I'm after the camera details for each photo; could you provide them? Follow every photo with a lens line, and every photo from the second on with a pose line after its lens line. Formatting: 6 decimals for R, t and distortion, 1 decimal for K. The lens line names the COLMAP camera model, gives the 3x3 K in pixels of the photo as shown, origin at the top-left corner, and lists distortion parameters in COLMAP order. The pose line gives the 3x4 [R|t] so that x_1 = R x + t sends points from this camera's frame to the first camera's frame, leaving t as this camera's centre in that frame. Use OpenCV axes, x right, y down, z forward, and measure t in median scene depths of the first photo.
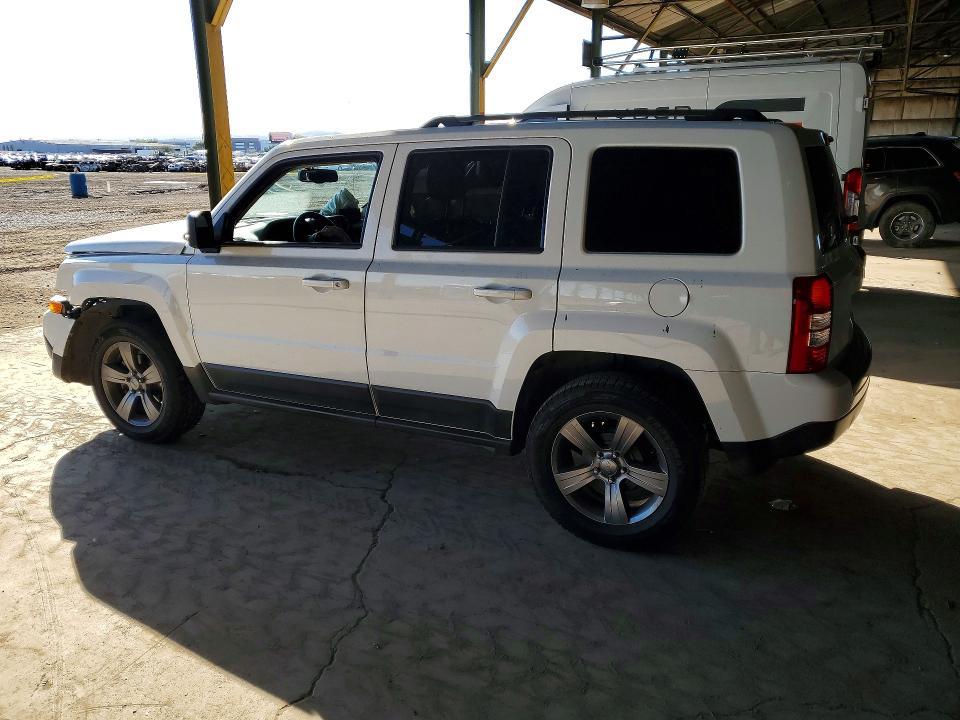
lens RADIAL K [[717.4, 0, 478.8], [0, 717.4, 360.5], [0, 0, 1]] dist [0.027020, -0.009608]
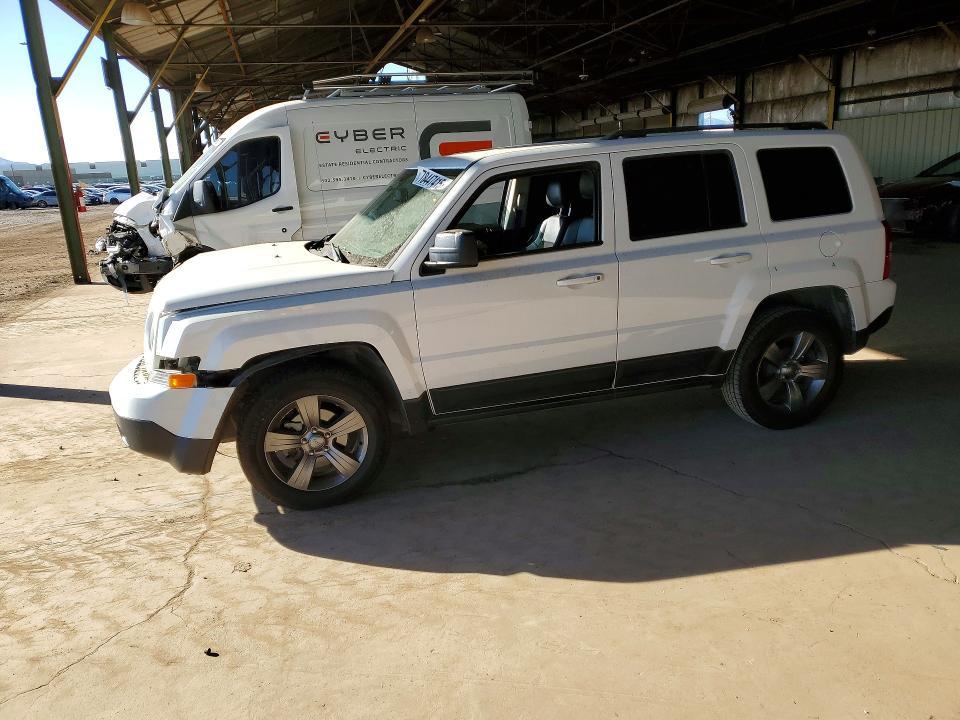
lens RADIAL K [[717.4, 0, 477.8], [0, 717.4, 360.1], [0, 0, 1]] dist [0.027020, -0.009608]
pose [[0.749463, -0.210749, 0.627606, -1.039796], [0.230028, 0.971813, 0.051642, -0.078501], [-0.620799, 0.105663, 0.776816, 0.237888]]
